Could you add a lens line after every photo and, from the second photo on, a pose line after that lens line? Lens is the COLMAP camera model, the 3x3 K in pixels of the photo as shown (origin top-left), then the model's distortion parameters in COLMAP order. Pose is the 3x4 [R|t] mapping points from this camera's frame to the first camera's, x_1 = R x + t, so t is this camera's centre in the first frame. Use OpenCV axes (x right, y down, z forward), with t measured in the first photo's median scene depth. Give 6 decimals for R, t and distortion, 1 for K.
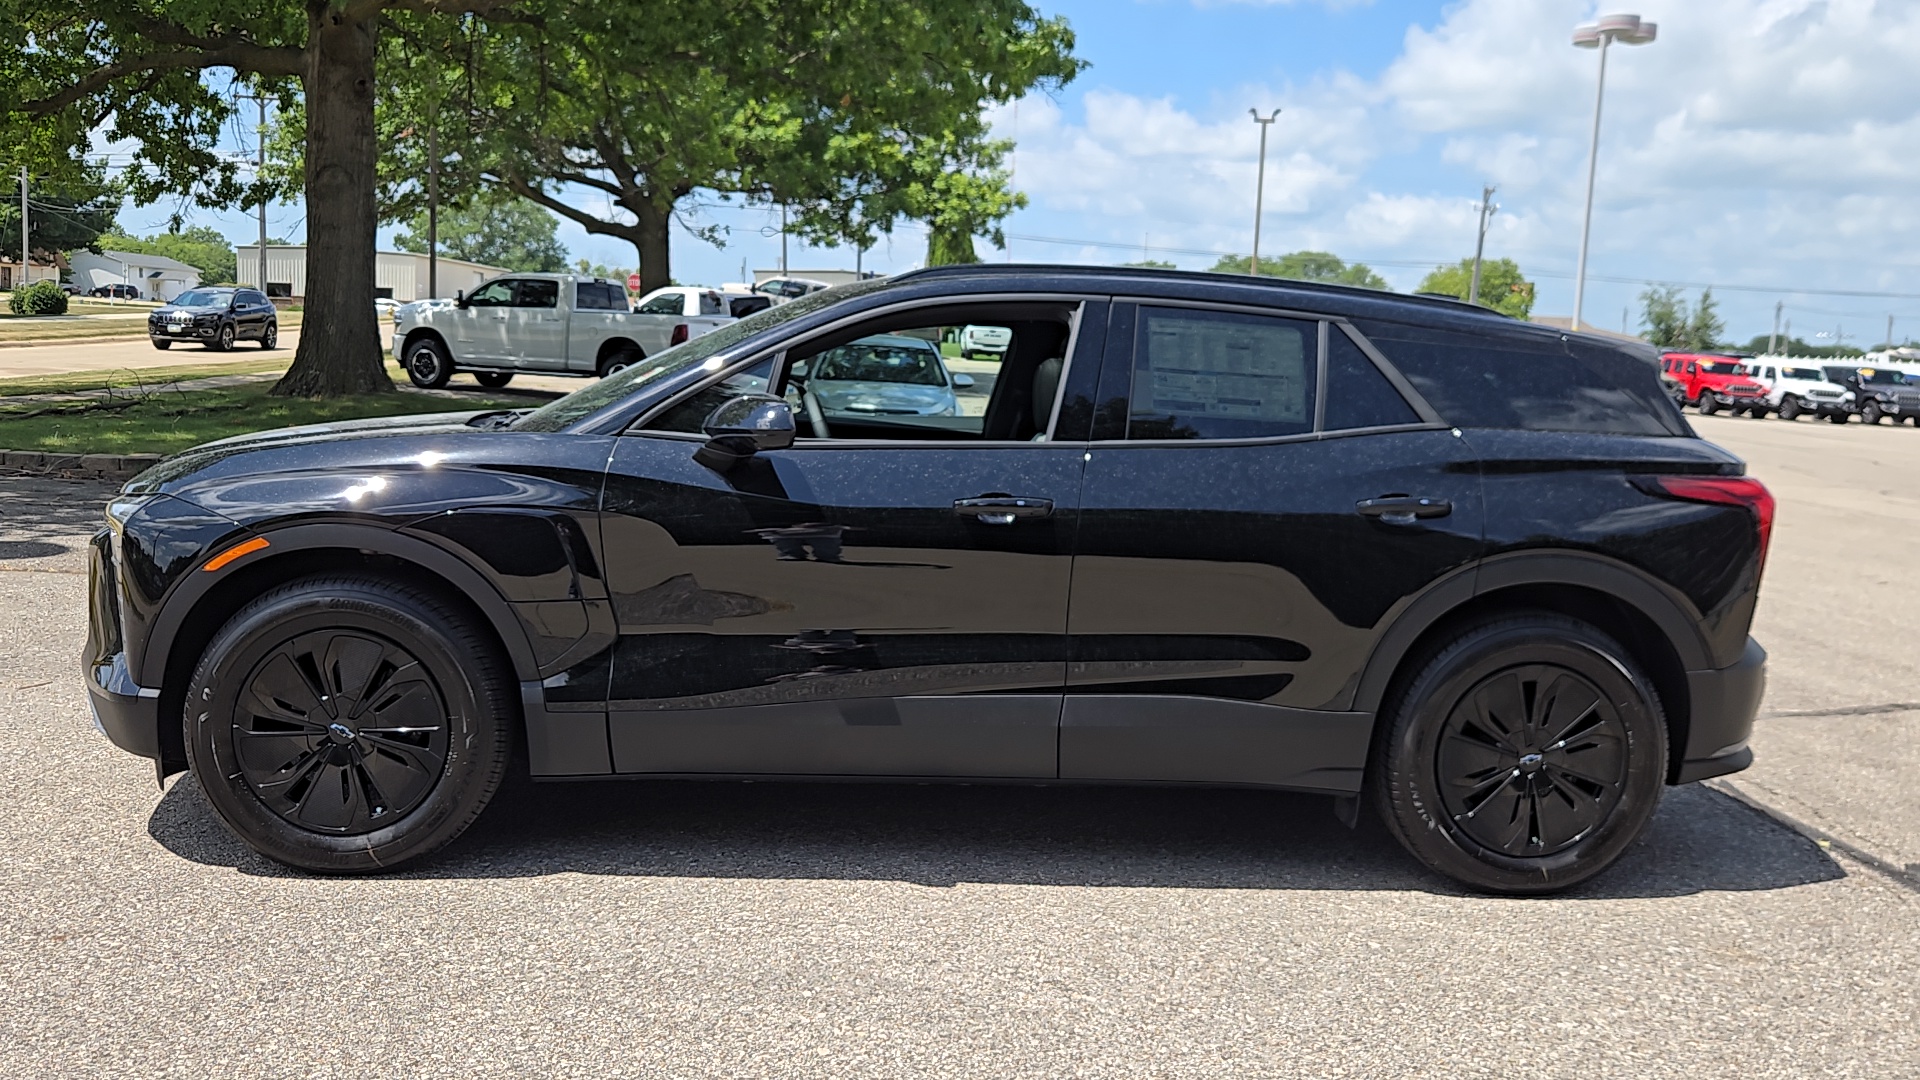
lens RADIAL K [[1614.7, 0, 941.1], [0, 1614.7, 546.6], [0, 0, 1]] dist [0.003164, -0.004356]
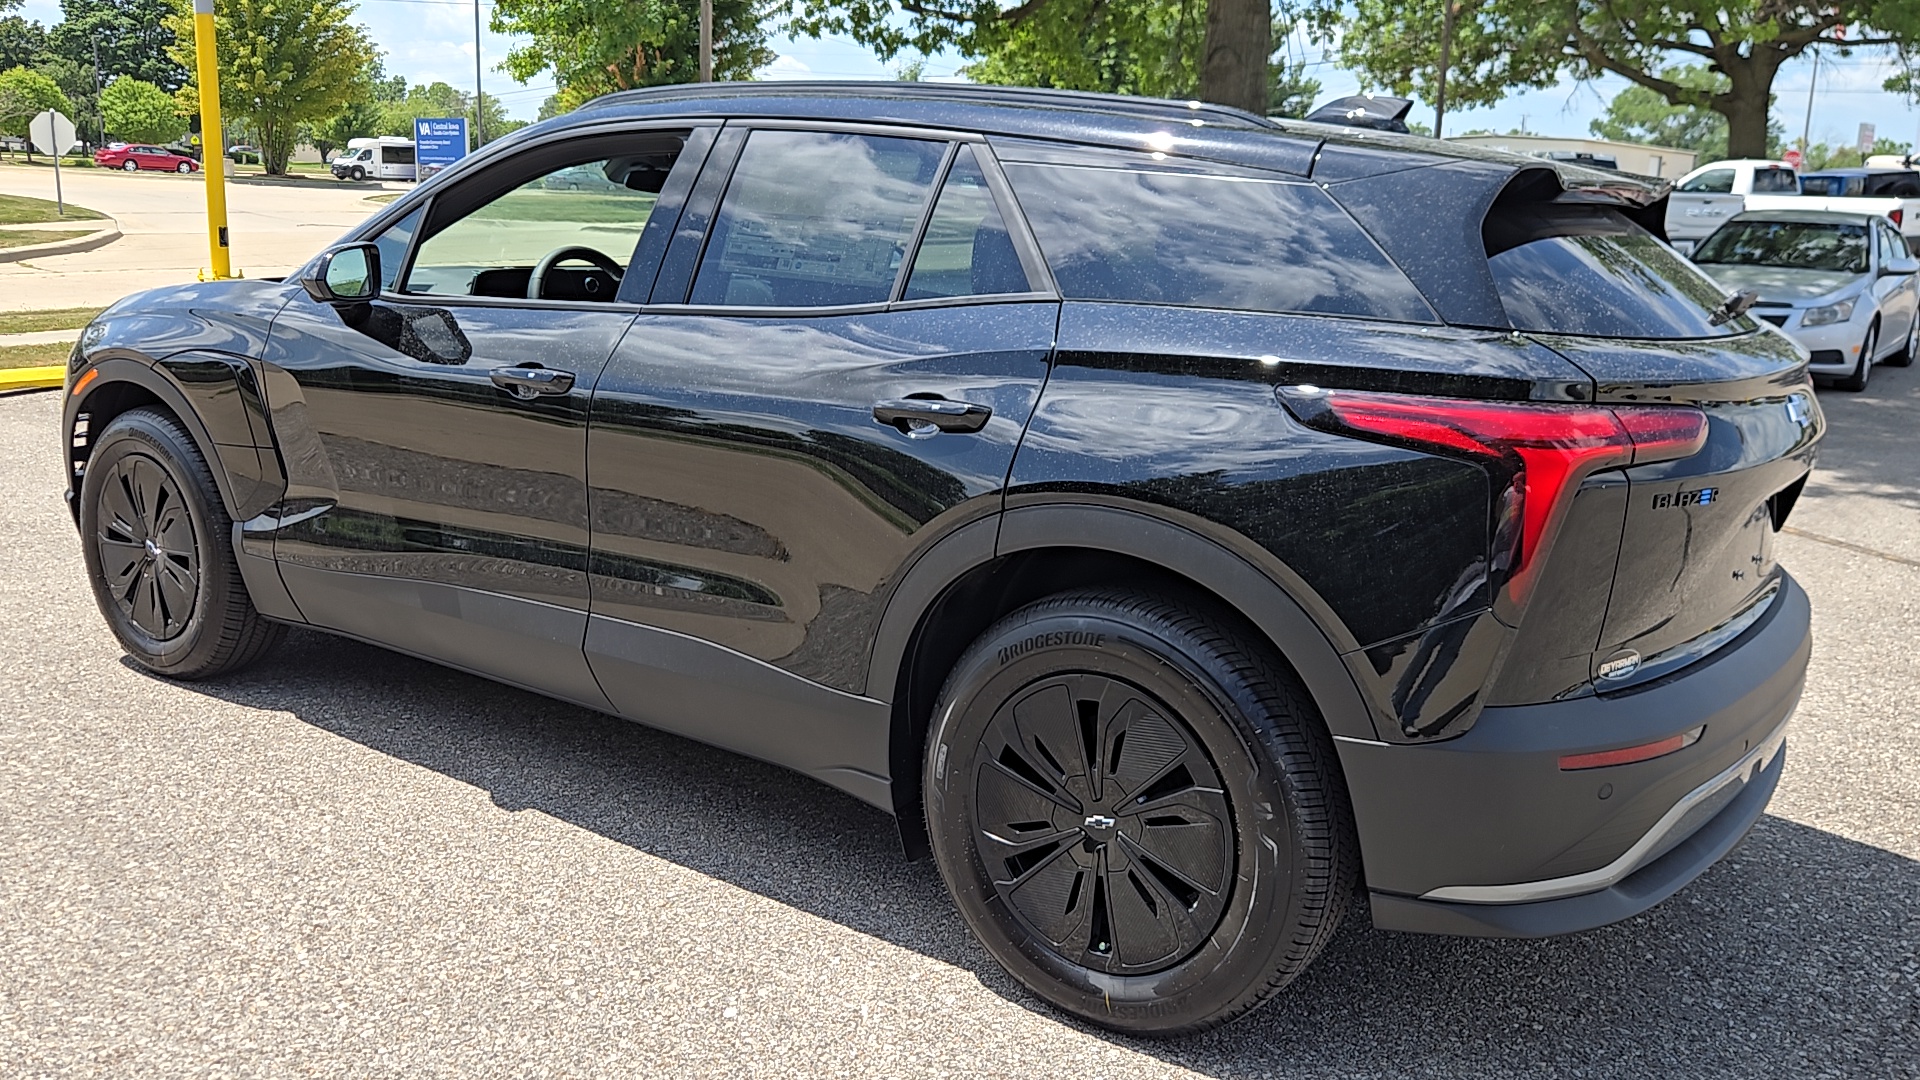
lens RADIAL K [[1614.7, 0, 951.7], [0, 1614.7, 530.7], [0, 0, 1]] dist [0.003164, -0.004356]
pose [[0.759178, 0.113985, -0.640824, 0.713042], [-0.077852, 0.993381, 0.084464, -0.032117], [0.646210, -0.014234, 0.763027, 0.473173]]
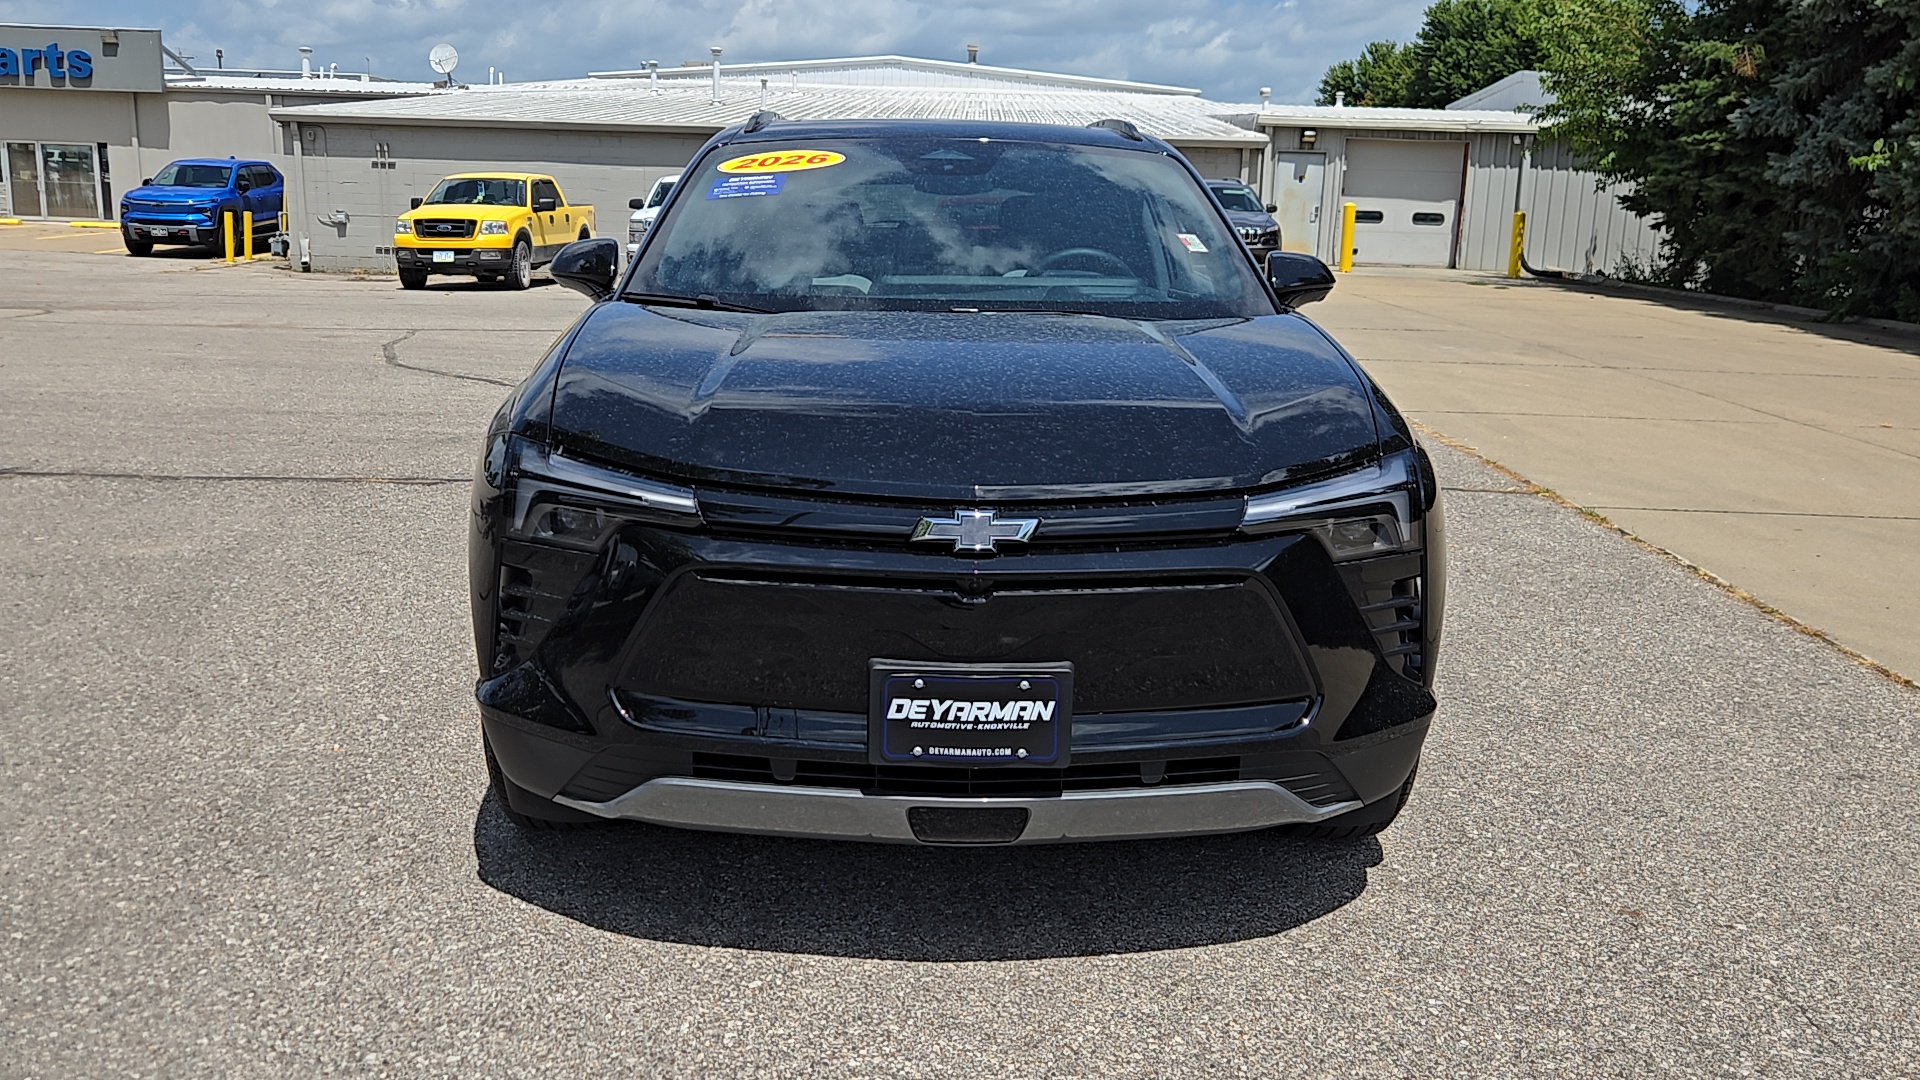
lens RADIAL K [[1614.7, 0, 961.3], [0, 1614.7, 525.6], [0, 0, 1]] dist [0.003164, -0.004356]
pose [[0.035097, -0.243177, 0.969347, -1.157221], [0.098298, 0.966081, 0.238799, -0.185426], [-0.994538, 0.086904, 0.057810, 1.091675]]
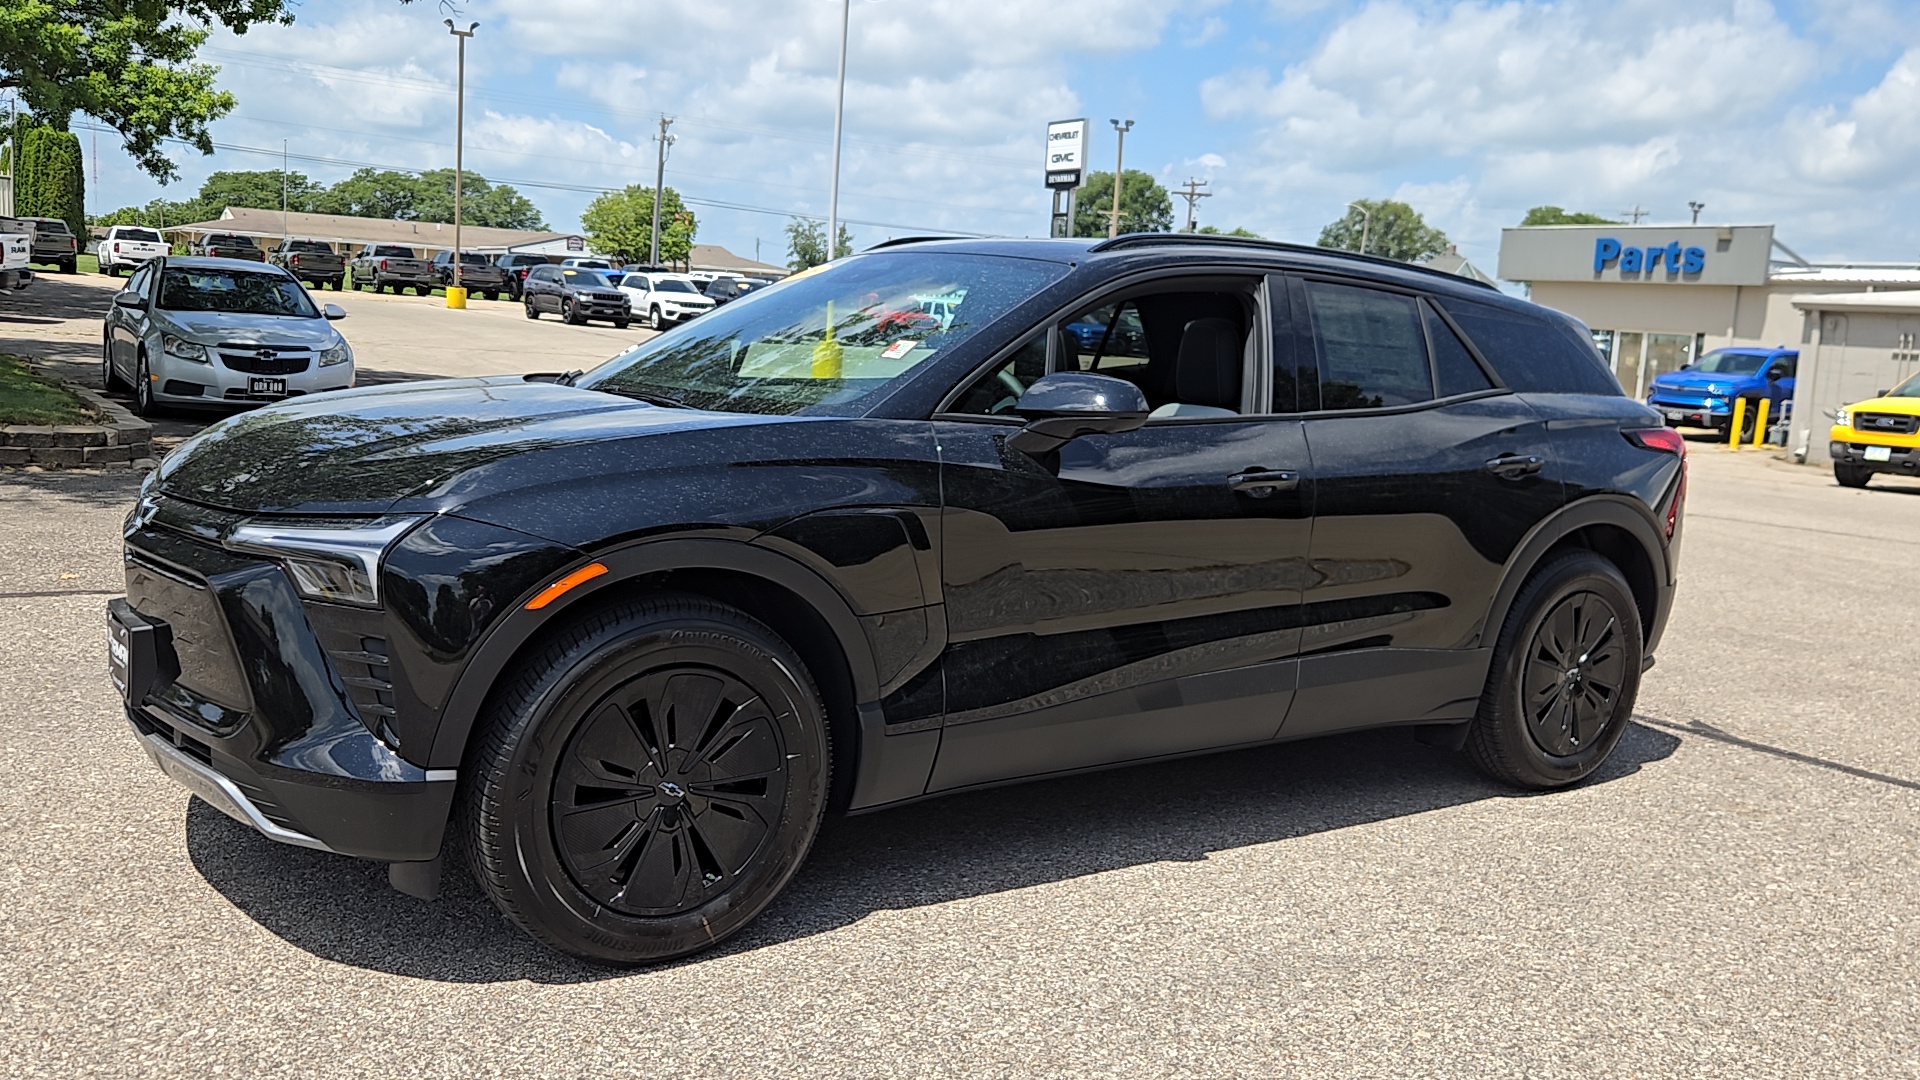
lens RADIAL K [[1614.7, 0, 950.3], [0, 1614.7, 535.6], [0, 0, 1]] dist [0.003164, -0.004356]
pose [[0.863464, -0.060935, 0.500716, -0.609143], [0.040471, 0.997845, 0.051643, -0.047810], [-0.502784, -0.024328, 0.864070, 0.209077]]
